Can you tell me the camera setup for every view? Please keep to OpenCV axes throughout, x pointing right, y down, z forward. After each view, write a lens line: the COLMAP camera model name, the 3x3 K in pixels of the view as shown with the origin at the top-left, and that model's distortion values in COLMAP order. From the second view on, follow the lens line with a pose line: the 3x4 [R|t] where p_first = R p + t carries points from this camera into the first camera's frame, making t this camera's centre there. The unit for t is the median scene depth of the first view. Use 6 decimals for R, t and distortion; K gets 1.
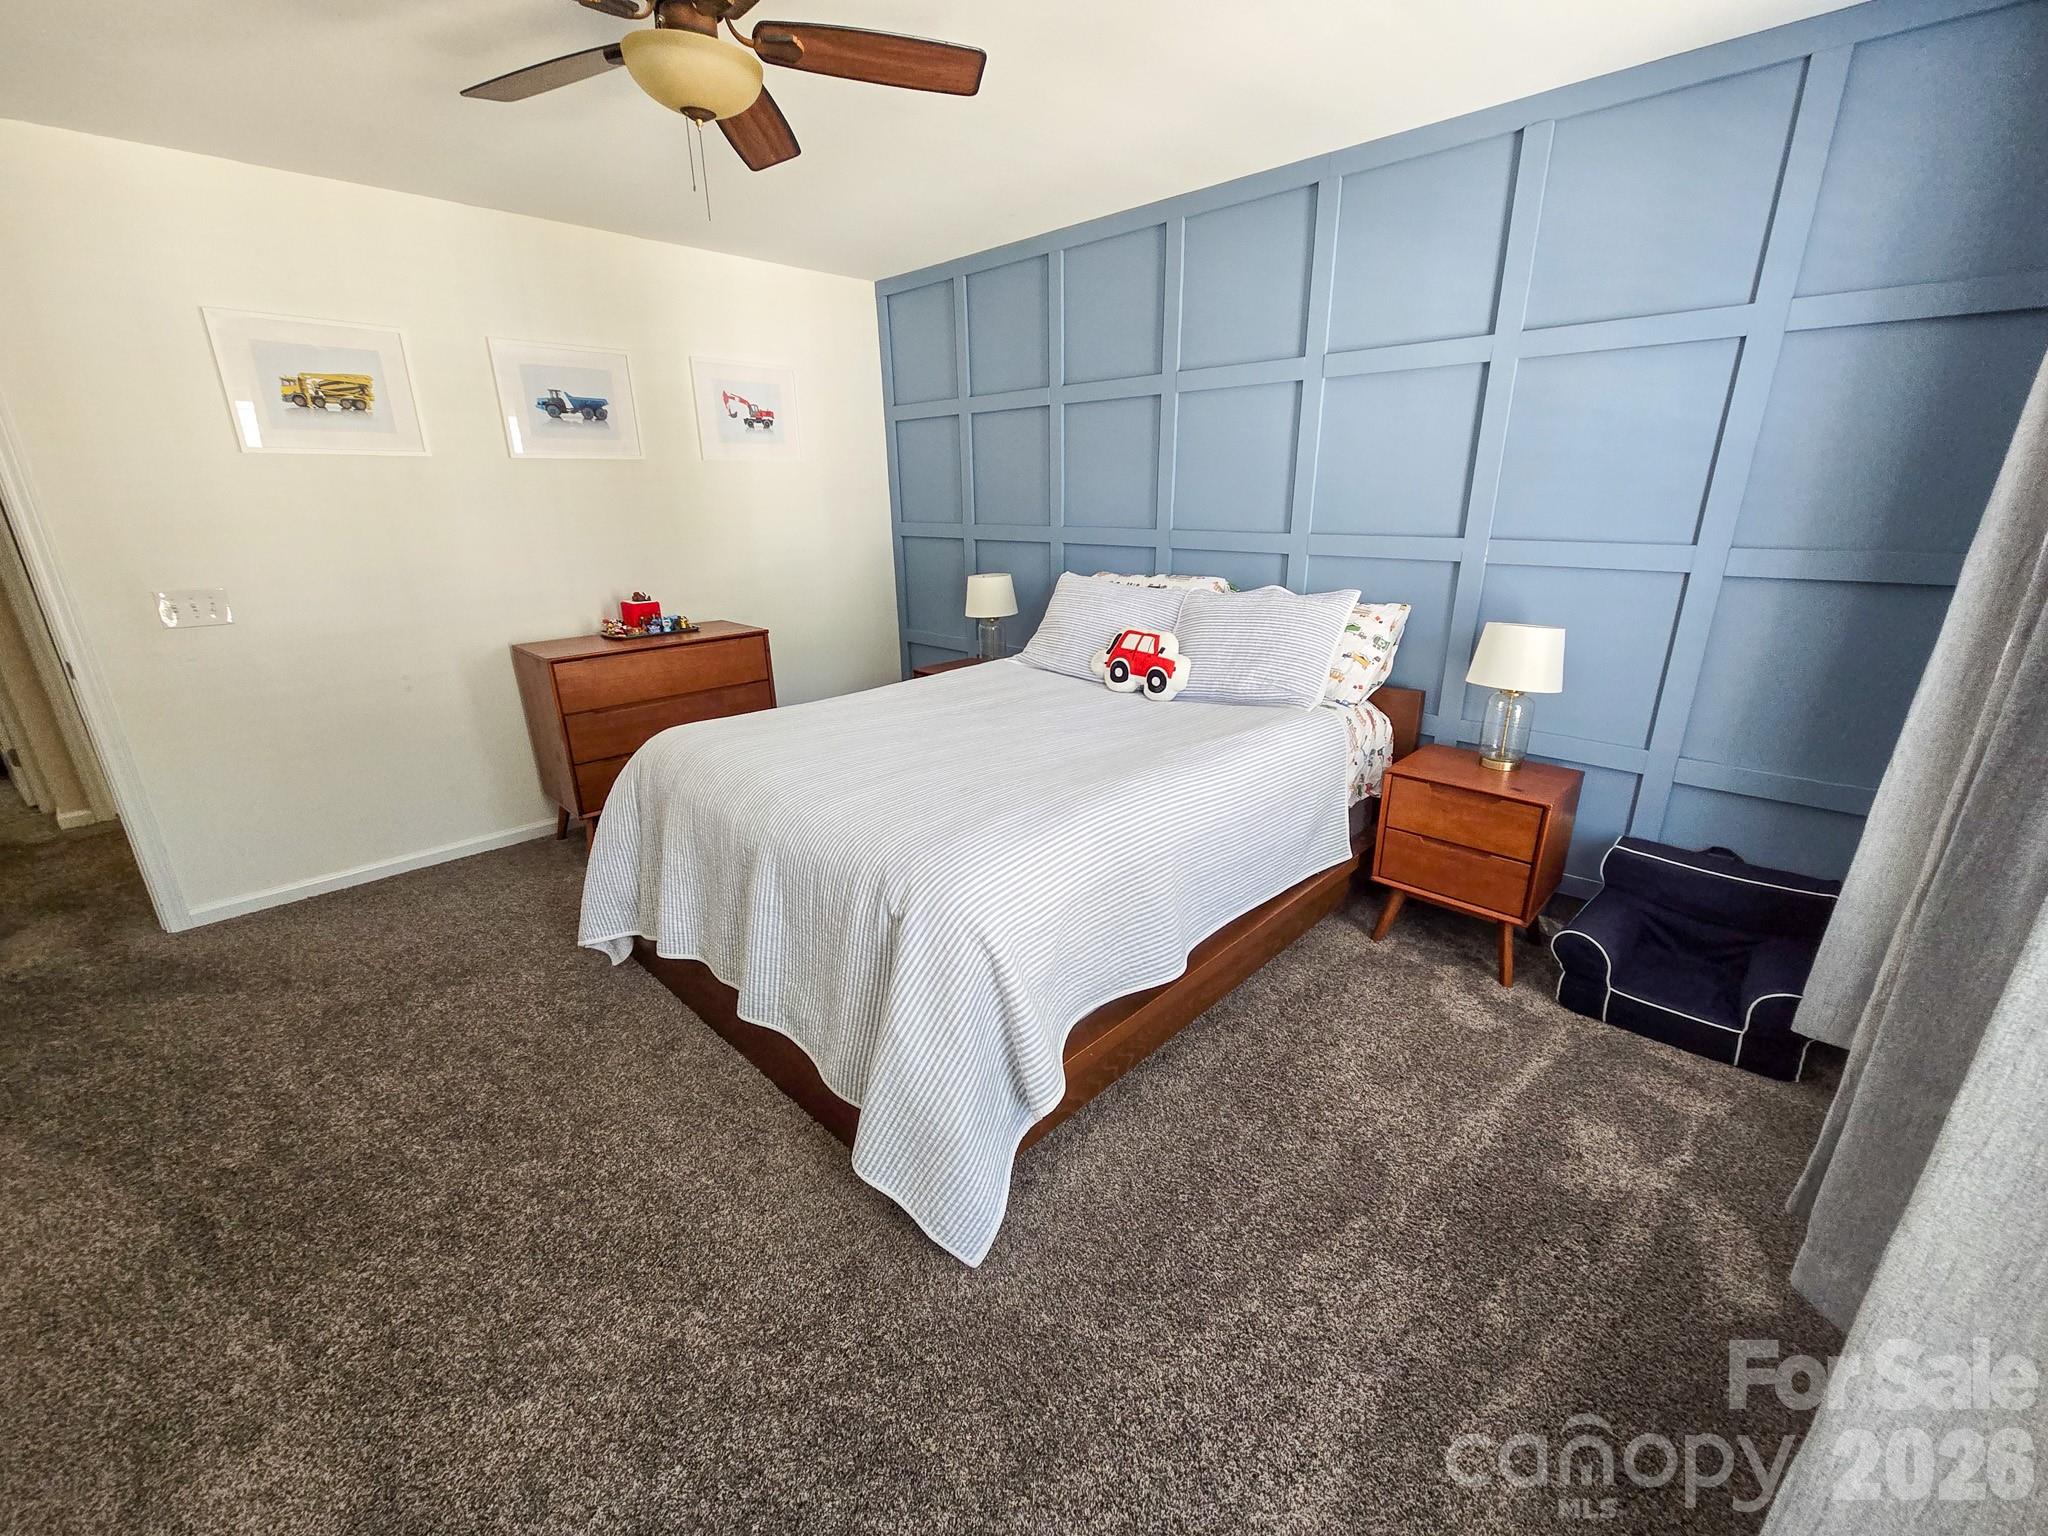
lens RADIAL K [[852.6, 0, 1035.2], [0, 852.6, 768.3], [0, 0, 1]] dist [-0.004379, 0.001471]
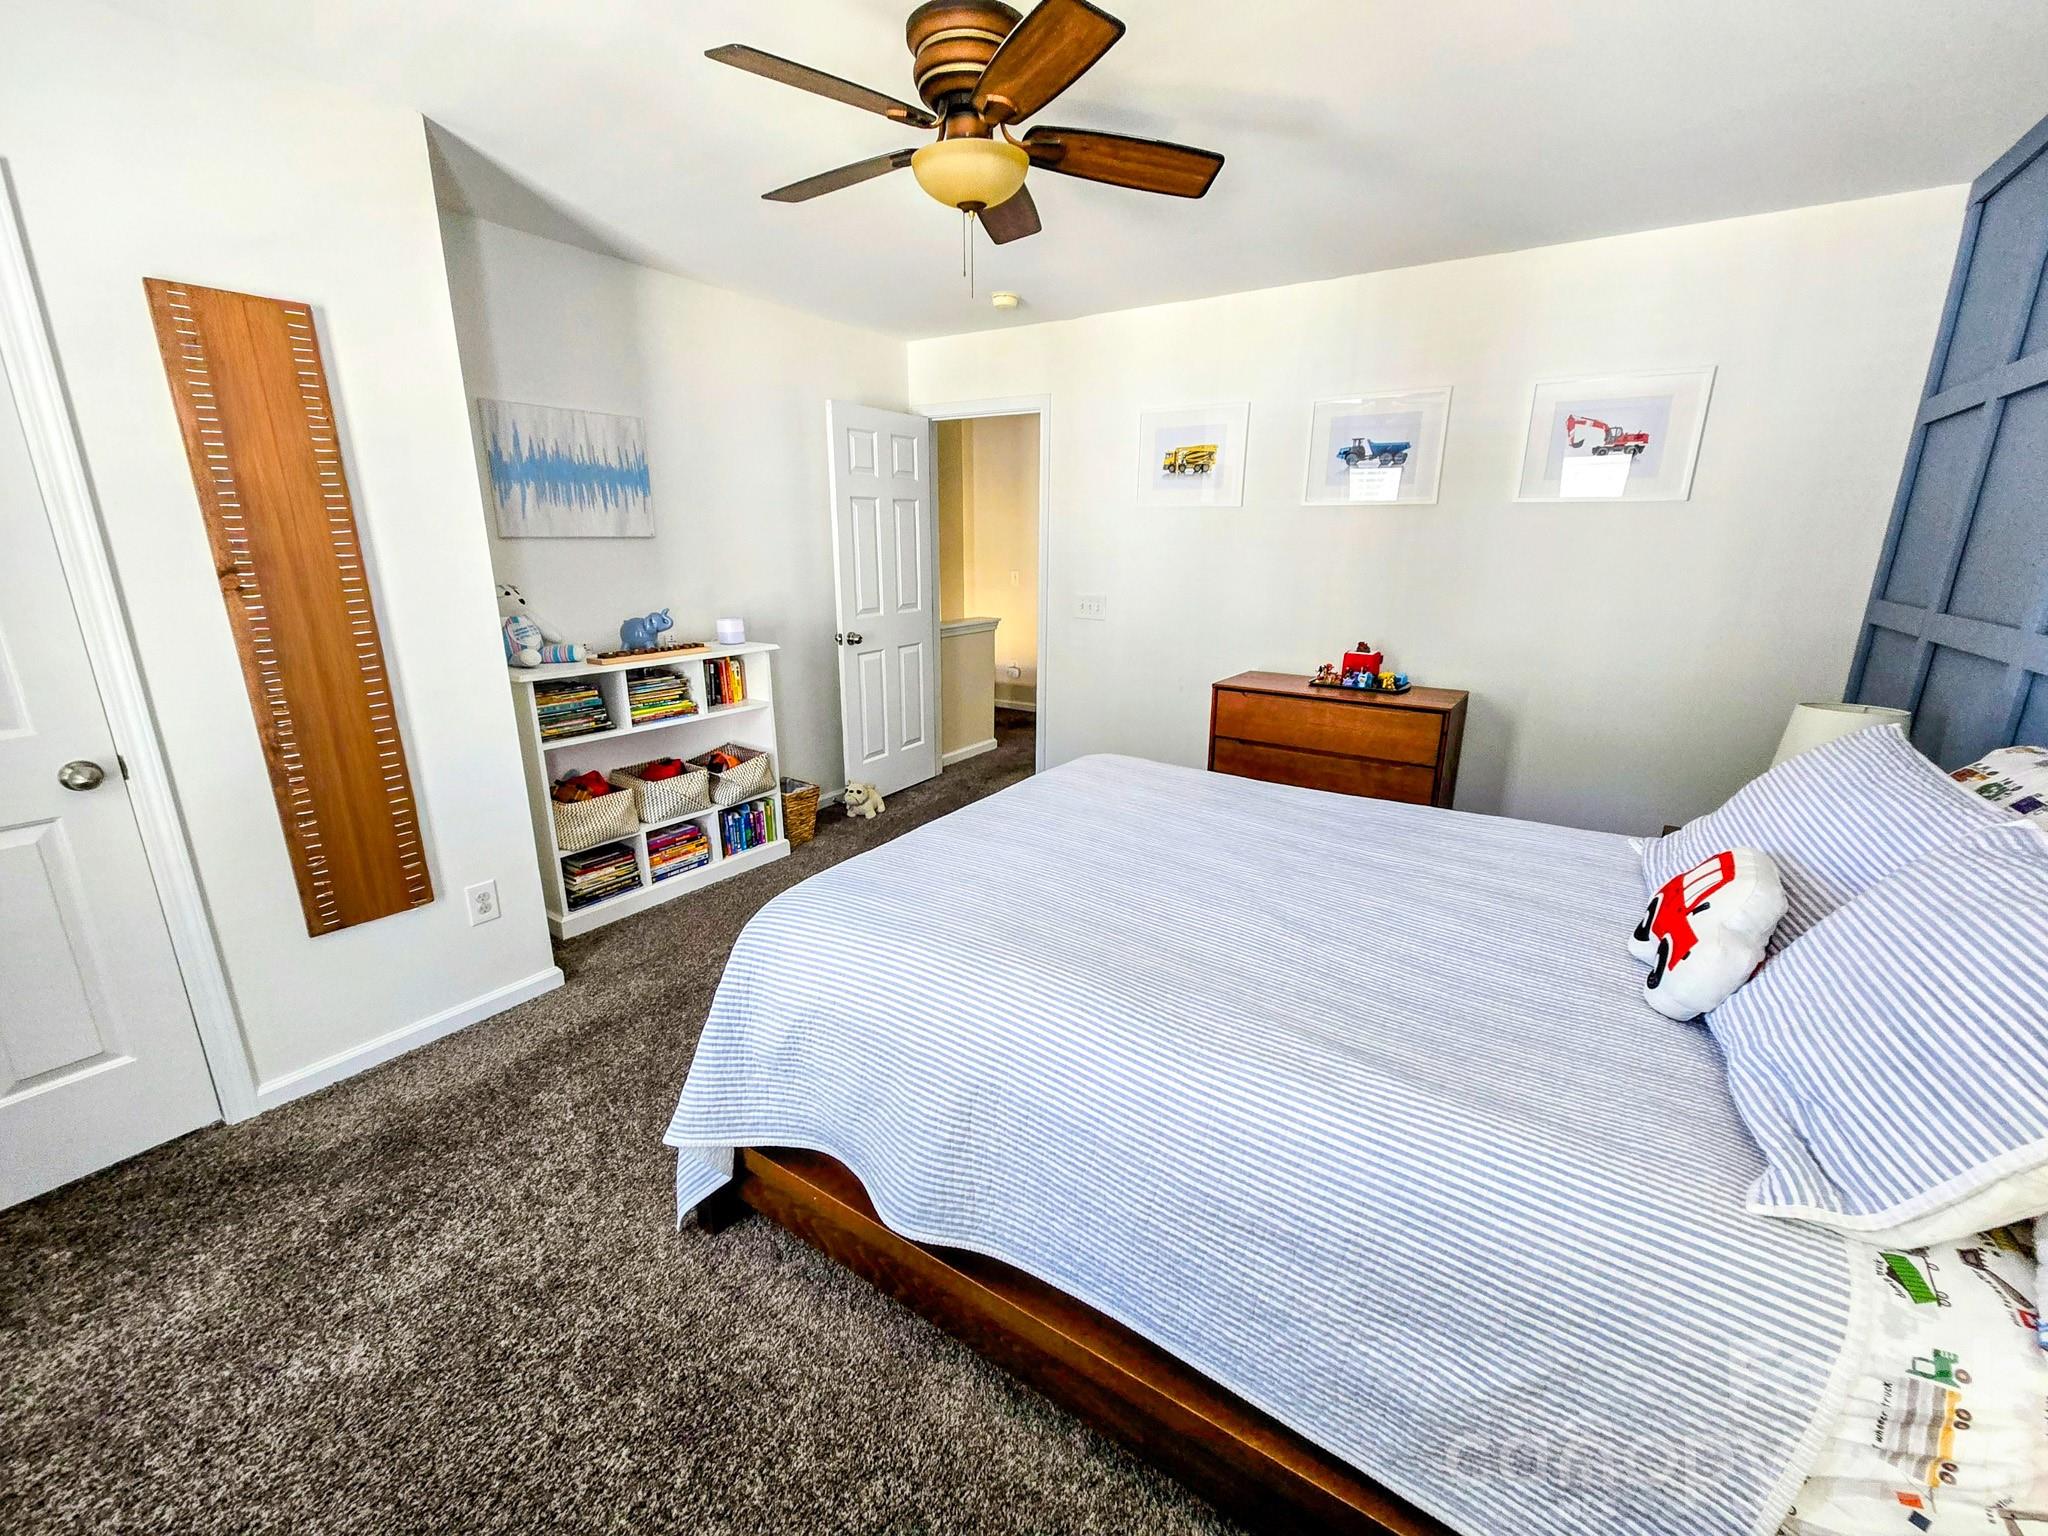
lens RADIAL K [[852.6, 0, 1027.7], [0, 852.6, 774.0], [0, 0, 1]] dist [-0.004379, 0.001471]
pose [[0.173588, 0.276370, -0.945244, 0.493238], [-0.314988, 0.924978, 0.212599, -0.188496], [0.933086, 0.260836, 0.247618, 0.549959]]
